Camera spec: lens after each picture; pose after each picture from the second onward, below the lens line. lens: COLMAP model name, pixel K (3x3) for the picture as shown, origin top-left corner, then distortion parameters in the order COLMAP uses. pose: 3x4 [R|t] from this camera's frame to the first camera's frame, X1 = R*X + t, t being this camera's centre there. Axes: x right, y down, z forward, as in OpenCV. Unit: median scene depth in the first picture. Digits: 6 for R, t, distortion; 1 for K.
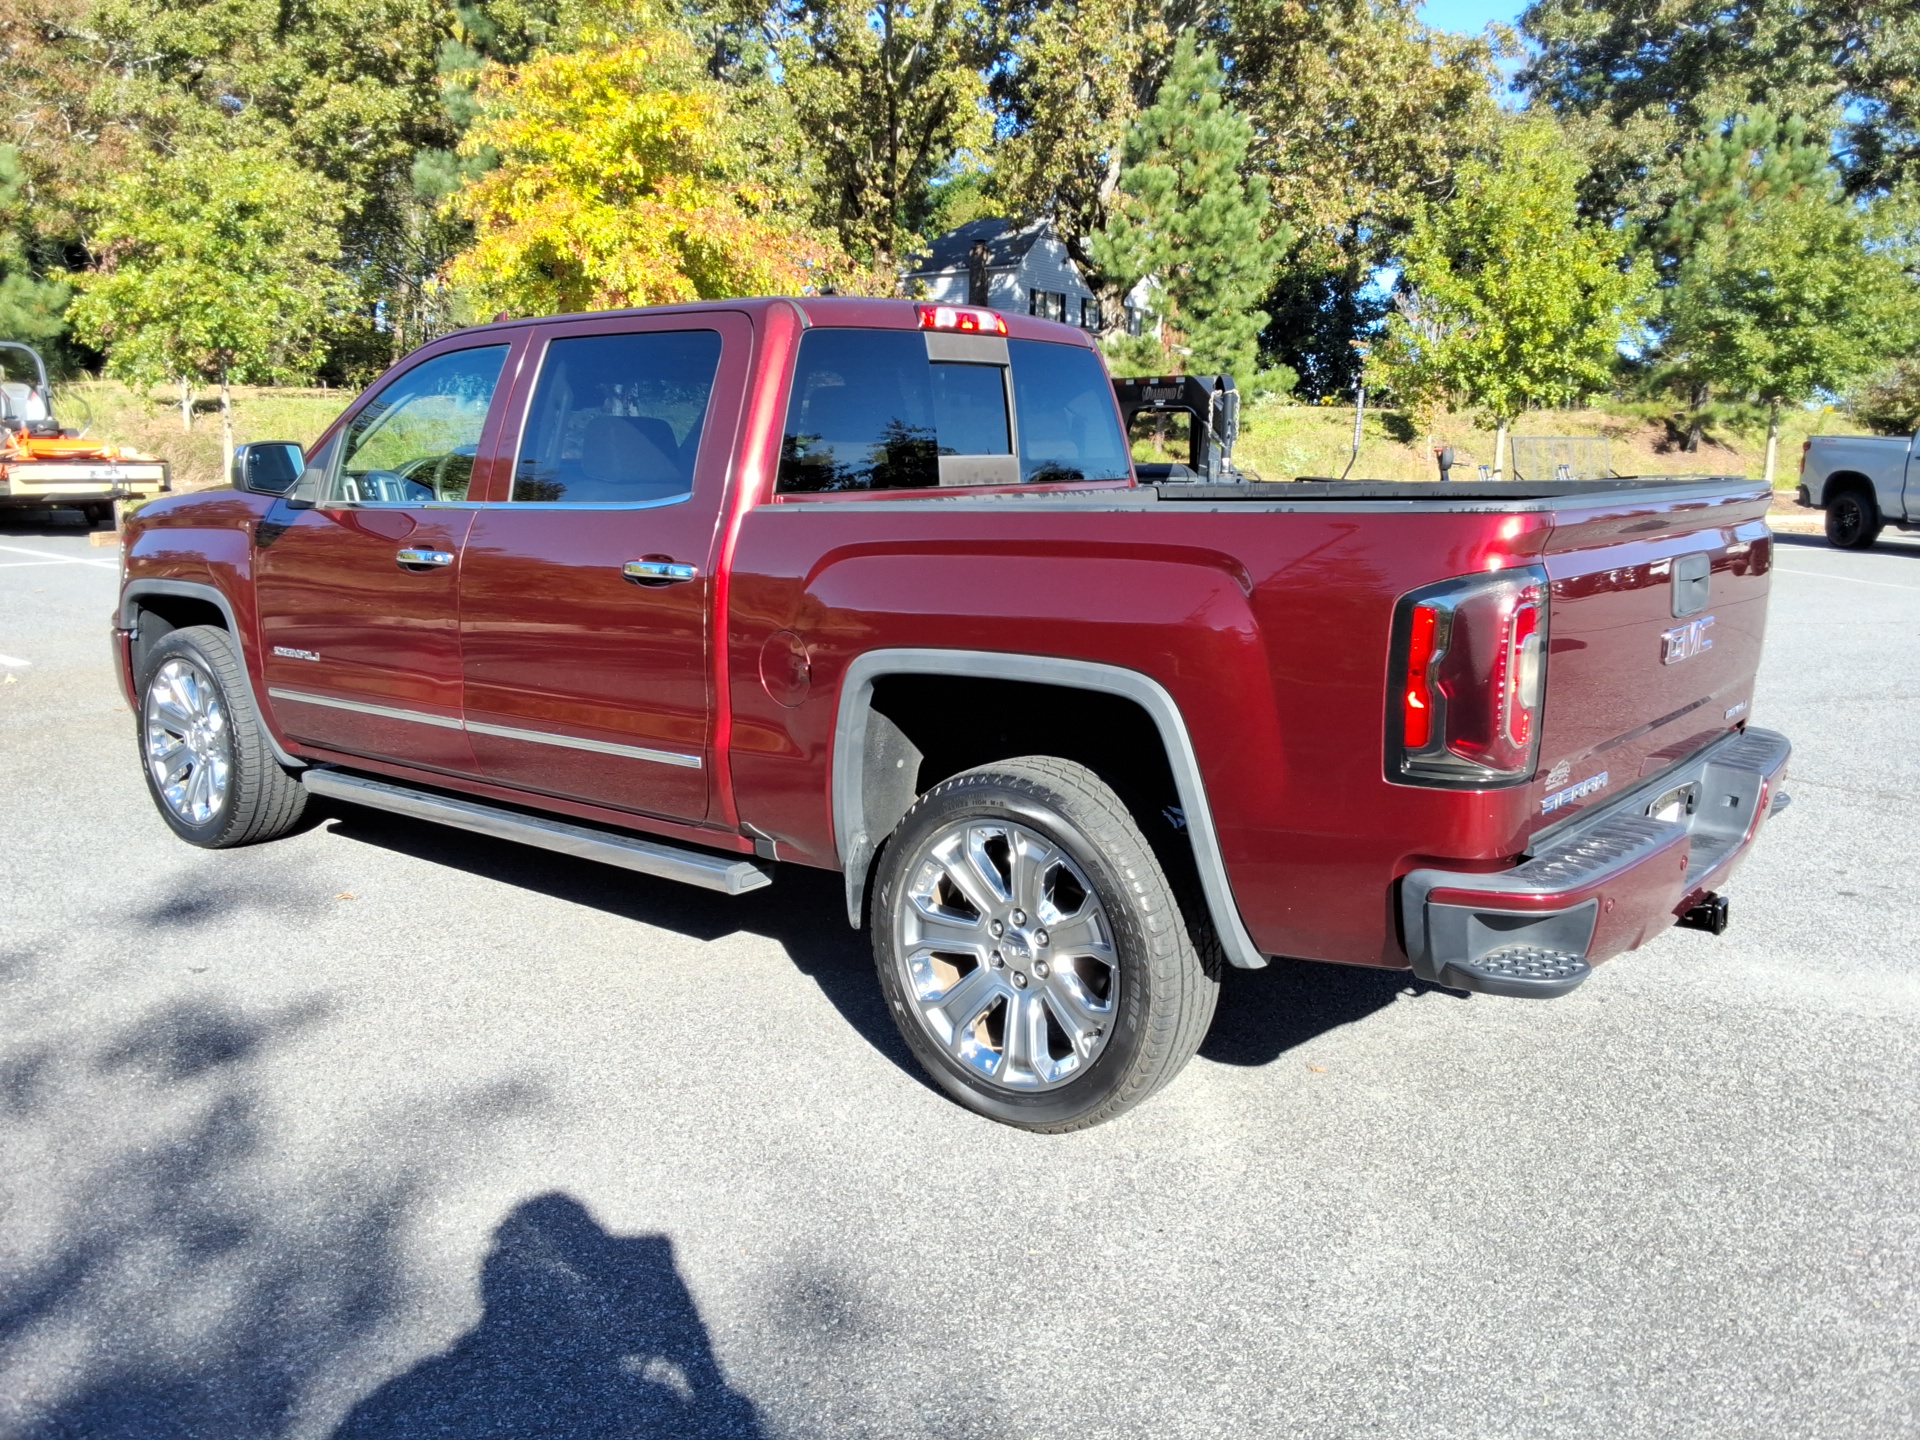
lens RADIAL K [[1539.7, 0, 969.8], [0, 1539.7, 699.8], [0, 0, 1]] dist [0.113762, -0.183996]
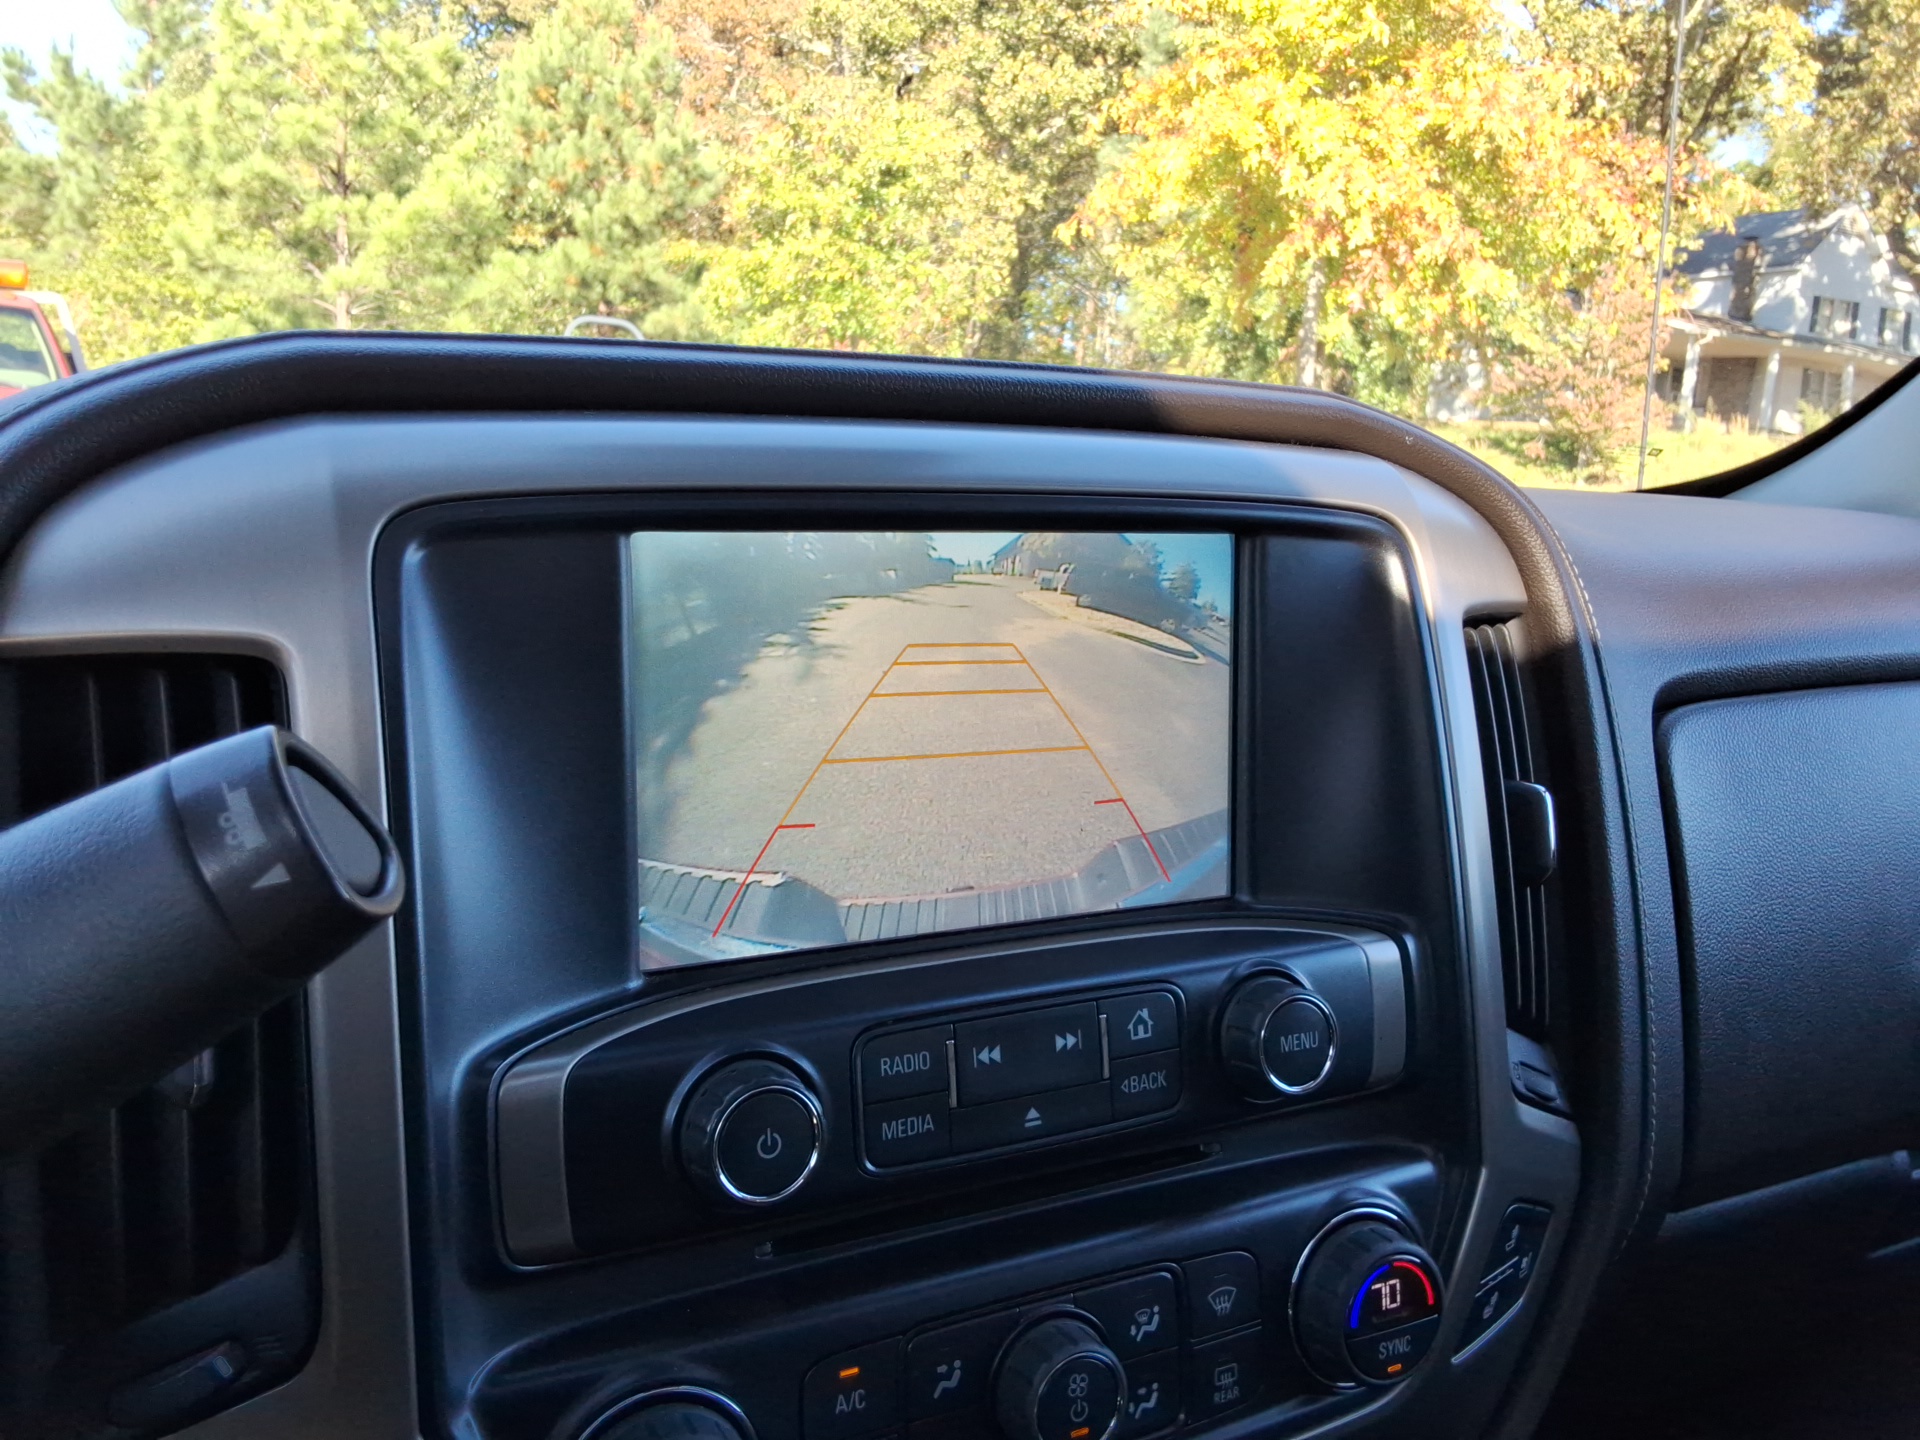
lens RADIAL K [[1549.3, 0, 980.3], [0, 1549.3, 693.4], [0, 0, 1]] dist [0.114967, -0.190507]
pose [[0.916798, 0.097118, -0.387362, -0.048651], [-0.105837, 0.994383, -0.001184, -0.028663], [0.385071, 0.042083, 0.921927, 0.196135]]
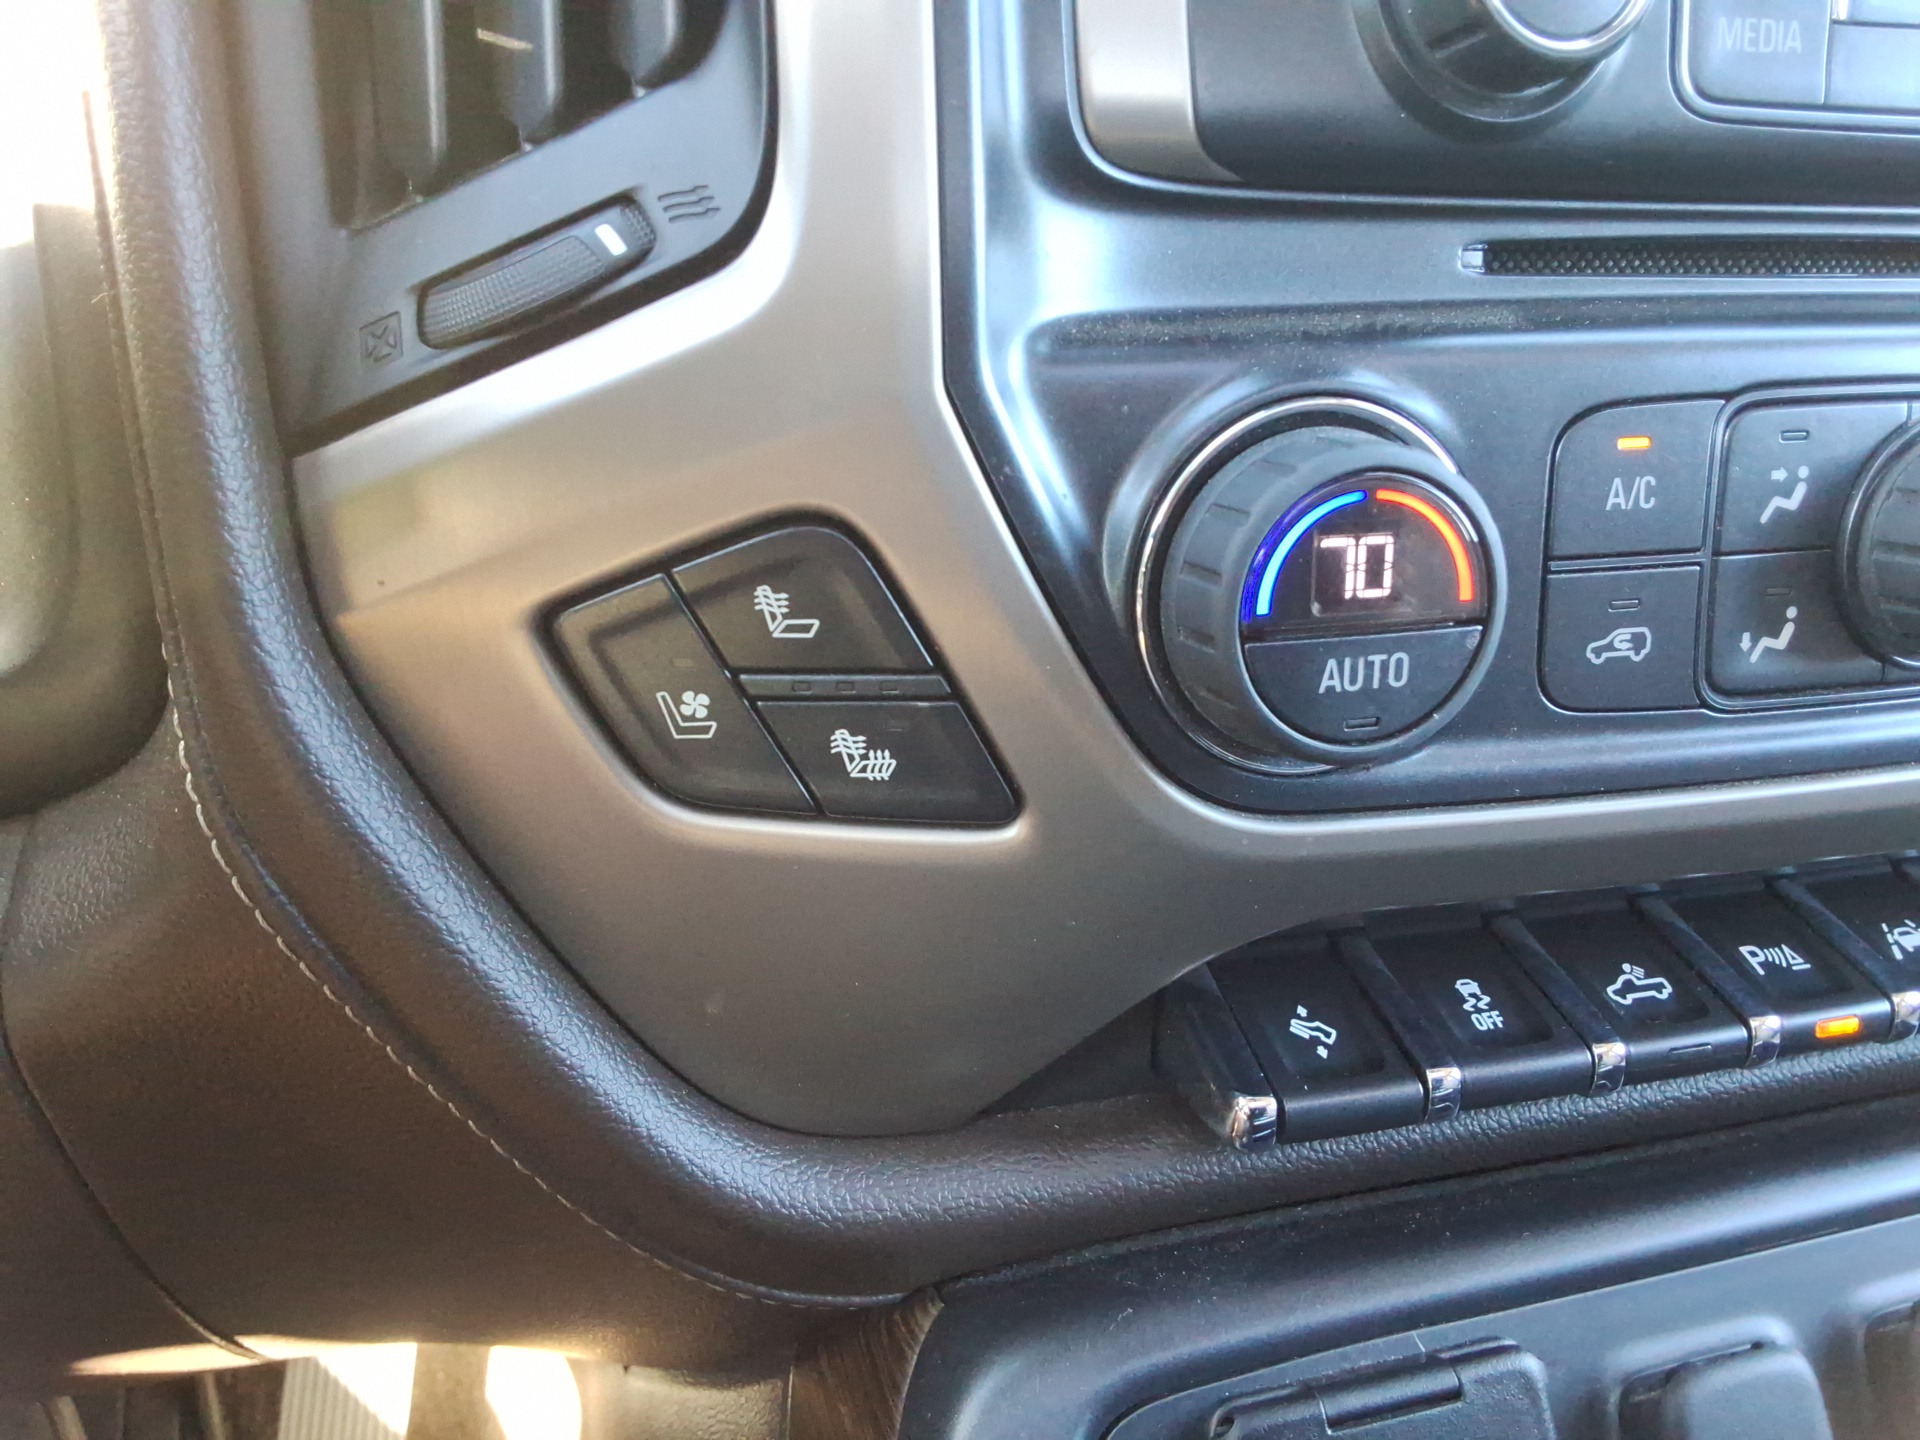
lens RADIAL K [[1534.8, 0, 965.7], [0, 1534.8, 702.8], [0, 0, 1]] dist [0.134226, -0.230013]
pose [[0.819463, 0.219110, -0.529595, -0.069946], [-0.120414, 0.969233, 0.214680, 0.002241], [0.560340, -0.112151, 0.820635, 0.217214]]
